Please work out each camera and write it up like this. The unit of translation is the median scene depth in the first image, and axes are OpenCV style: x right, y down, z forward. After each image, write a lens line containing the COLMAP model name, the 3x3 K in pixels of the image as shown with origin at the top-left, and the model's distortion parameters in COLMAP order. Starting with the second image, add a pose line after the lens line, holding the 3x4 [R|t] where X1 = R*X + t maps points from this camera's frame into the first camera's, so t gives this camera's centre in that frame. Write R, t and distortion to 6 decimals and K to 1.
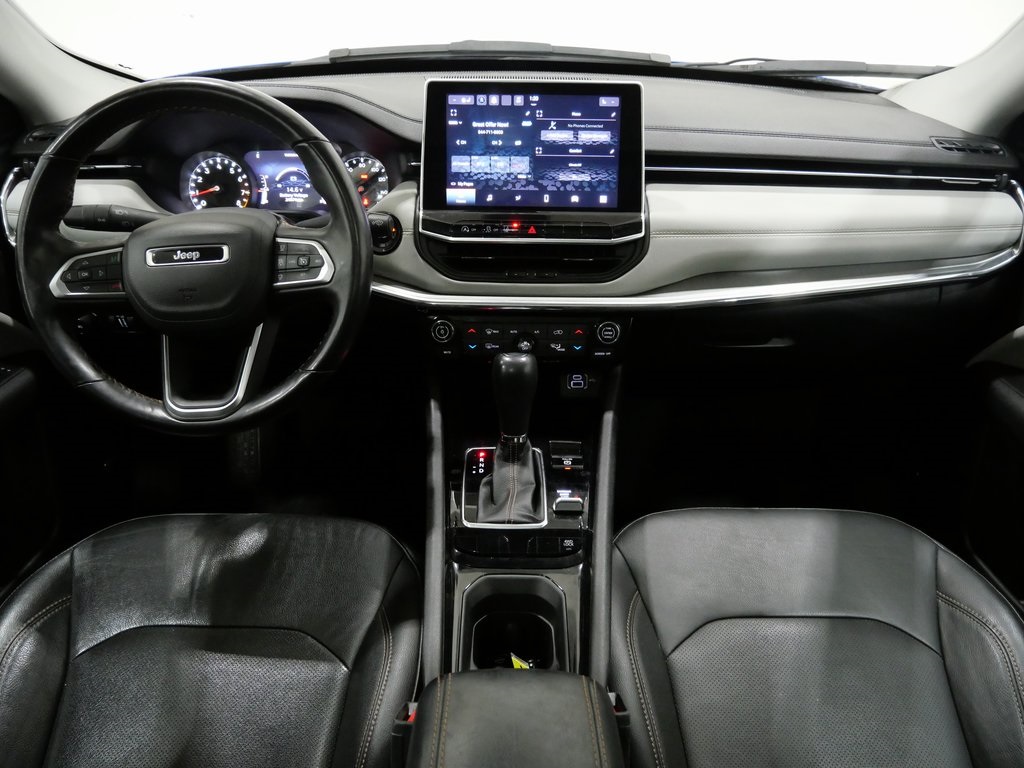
lens RADIAL K [[759.1, 0, 514.8], [0, 759.1, 385.2], [0, 0, 1]] dist [-0.022994, -0.013611]
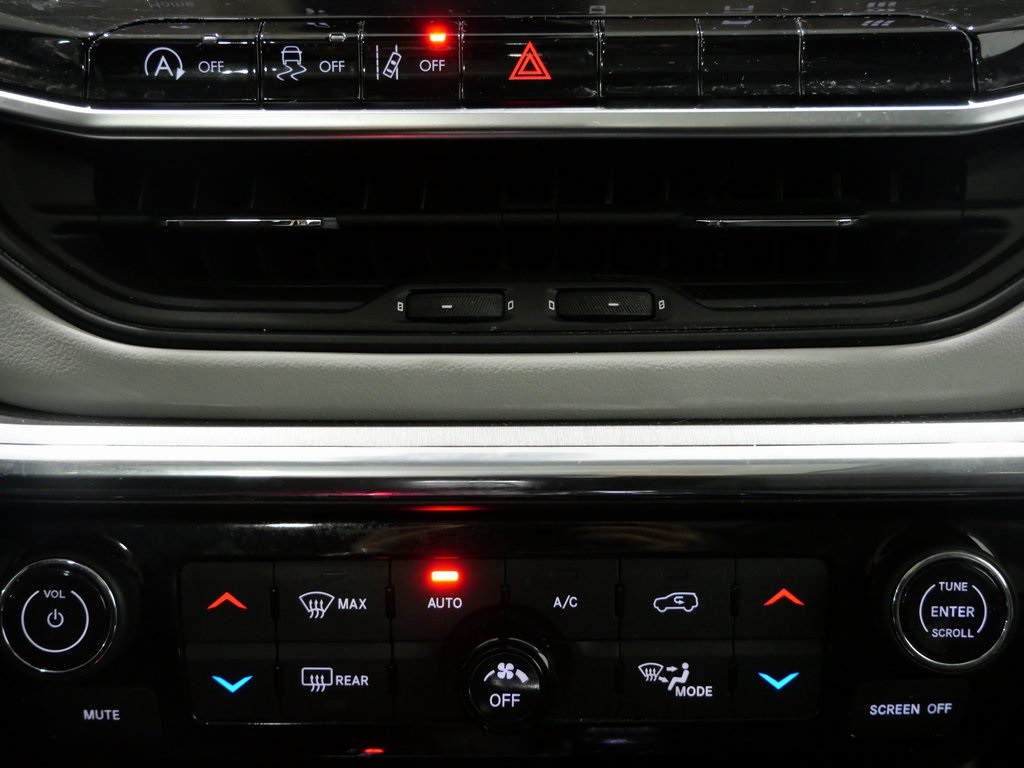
lens RADIAL K [[1221.7, 0, 511.7], [0, 1221.7, 390.7], [0, 0, 1]] dist [0.059245, 0.000000]
pose [[0.999843, -0.017474, -0.002767, 0.017461], [0.017151, 0.995721, -0.090802, -0.096822], [0.004341, 0.090740, 0.995865, 0.695574]]
